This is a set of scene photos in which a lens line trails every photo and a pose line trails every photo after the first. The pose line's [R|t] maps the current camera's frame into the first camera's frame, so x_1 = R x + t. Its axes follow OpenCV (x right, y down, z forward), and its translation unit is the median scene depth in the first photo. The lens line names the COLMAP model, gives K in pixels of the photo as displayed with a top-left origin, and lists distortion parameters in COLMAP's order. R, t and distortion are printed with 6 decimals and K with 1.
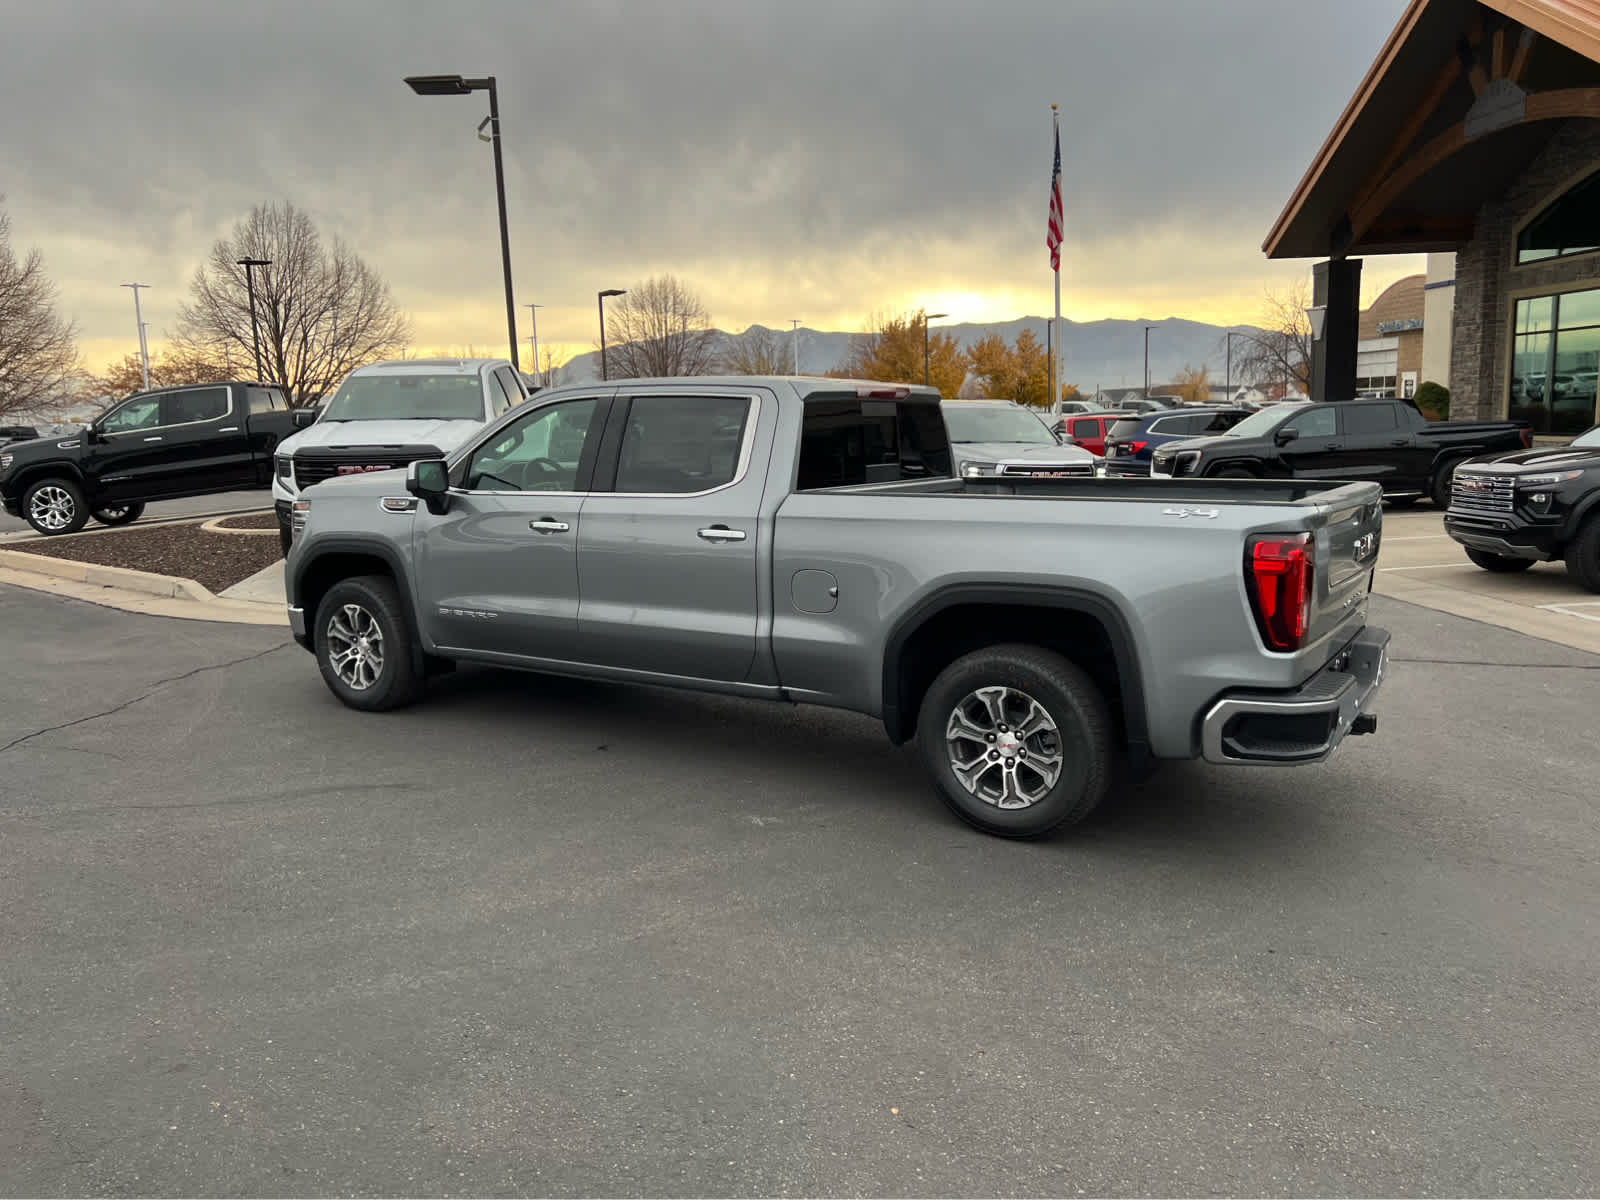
lens RADIAL K [[1193.7, 0, 807.0], [0, 1193.7, 609.1], [0, 0, 1]] dist [0.084915, -0.109894]
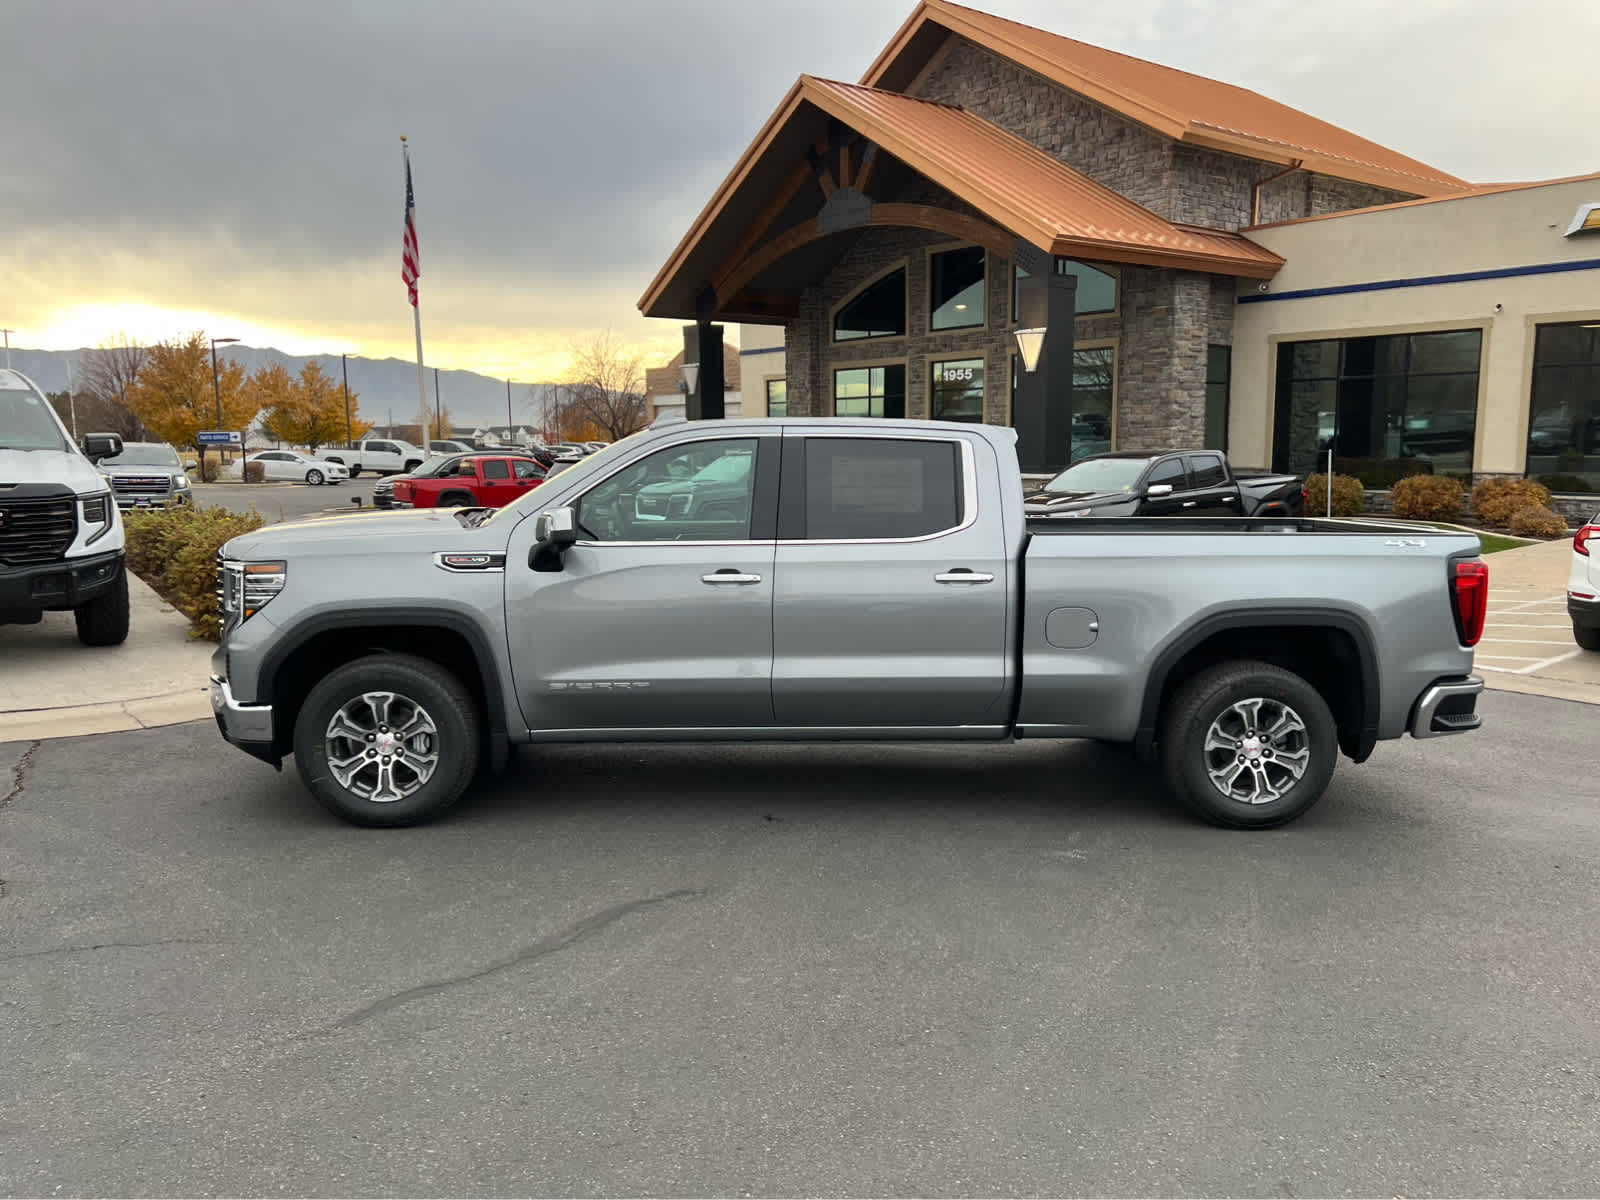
lens RADIAL K [[1193.7, 0, 807.0], [0, 1193.7, 609.1], [0, 0, 1]] dist [0.084915, -0.109894]
pose [[0.813783, -0.055243, 0.578537, -0.592824], [0.074373, 0.997186, -0.009397, -0.029106], [-0.576390, 0.050675, 0.815602, 0.206122]]
